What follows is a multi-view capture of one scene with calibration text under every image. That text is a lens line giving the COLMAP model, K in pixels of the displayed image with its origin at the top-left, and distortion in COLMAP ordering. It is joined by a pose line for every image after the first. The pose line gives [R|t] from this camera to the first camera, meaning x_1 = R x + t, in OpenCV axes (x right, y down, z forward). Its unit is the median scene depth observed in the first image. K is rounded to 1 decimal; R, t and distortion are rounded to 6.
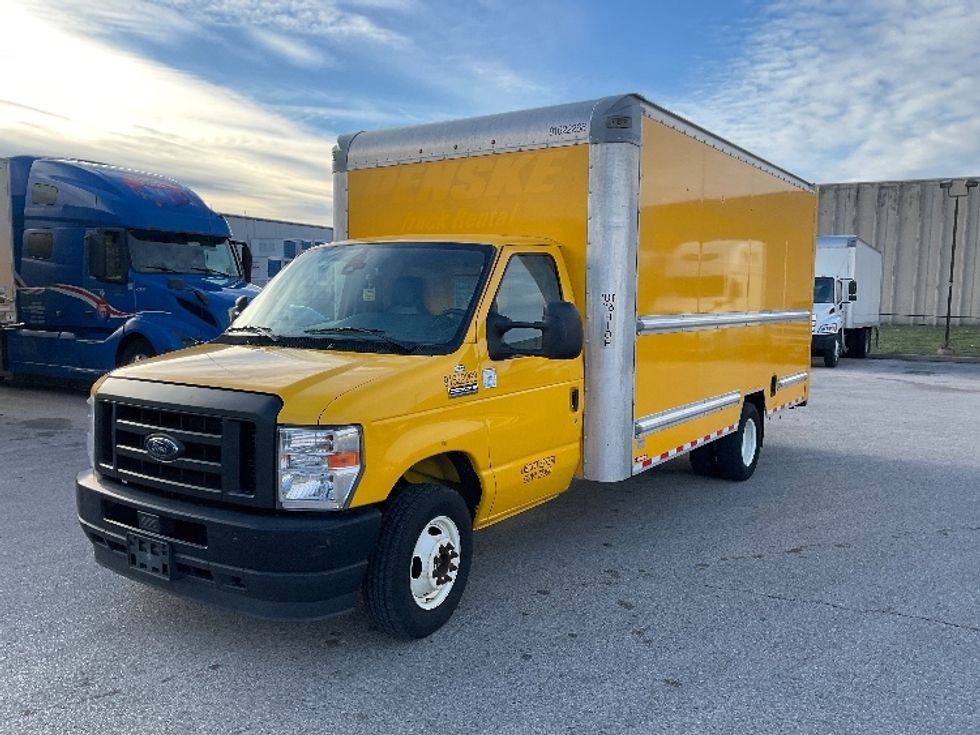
lens RADIAL K [[806.6, 0, 484.4], [0, 806.6, 382.6], [0, 0, 1]] dist [0.003423, 0.002750]
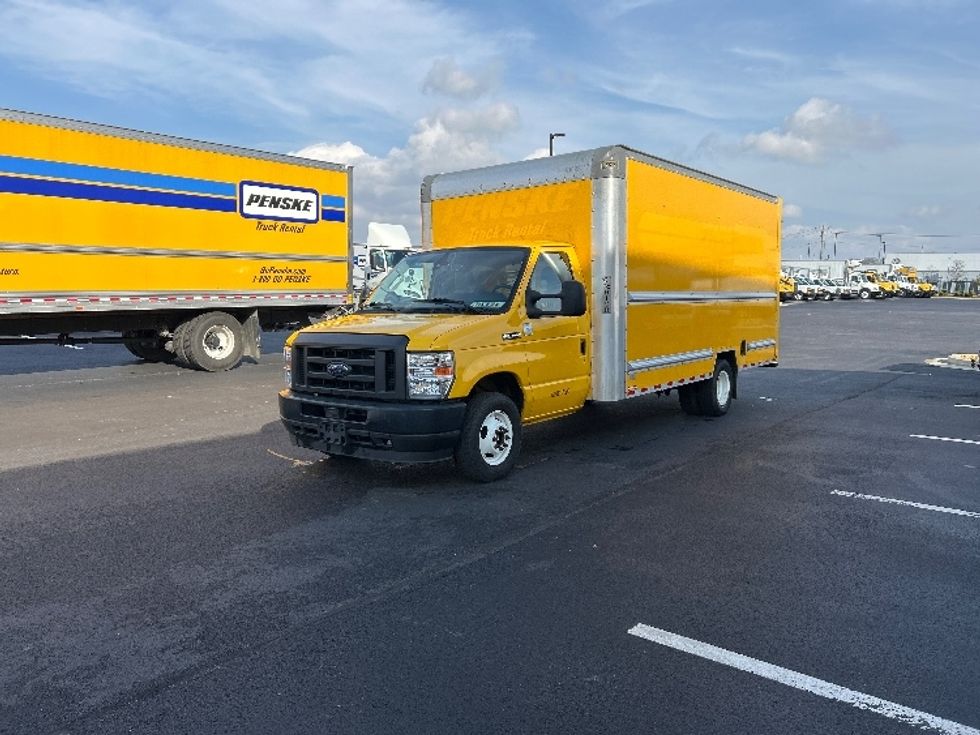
lens RADIAL K [[774.4, 0, 490.0], [0, 774.4, 367.5], [0, 0, 1]] dist [-0.003922, 0.001374]
pose [[0.998477, -0.020785, -0.051097, 0.008477], [0.019774, 0.999600, -0.020214, 0.103675], [0.051496, 0.019172, 0.998489, -0.572958]]
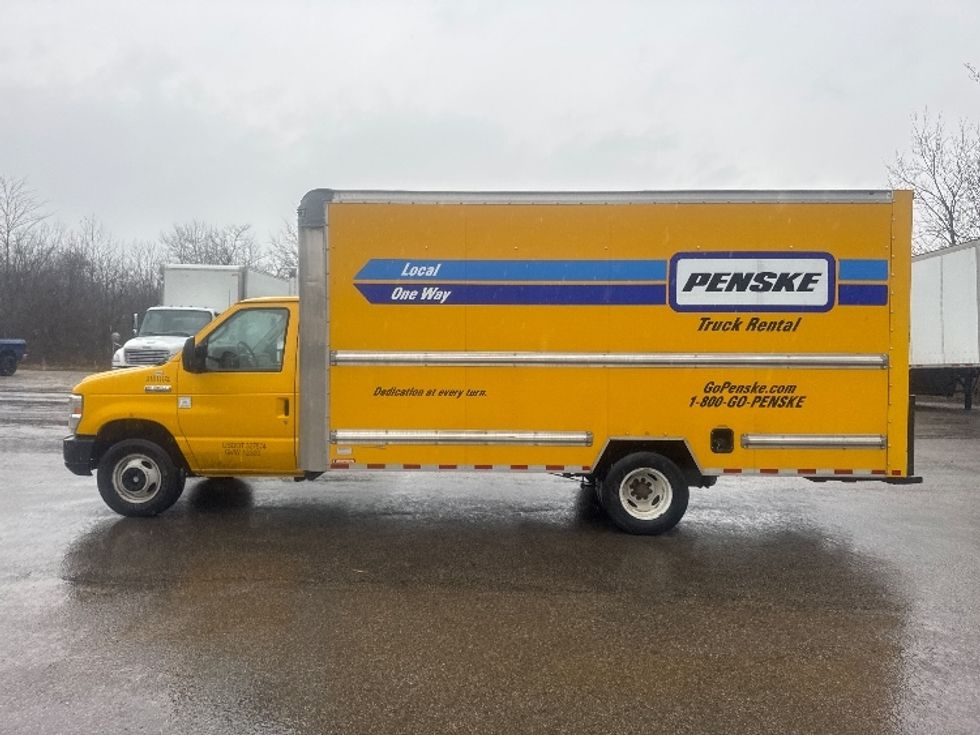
lens RADIAL K [[774.4, 0, 490.0], [0, 774.4, 367.5], [0, 0, 1]] dist [-0.003922, 0.001374]
pose [[0.532825, 0.017998, -0.846034, 1.761596], [-0.092602, 0.995010, -0.037153, -0.037456], [0.841143, 0.098141, 0.531833, 0.675229]]
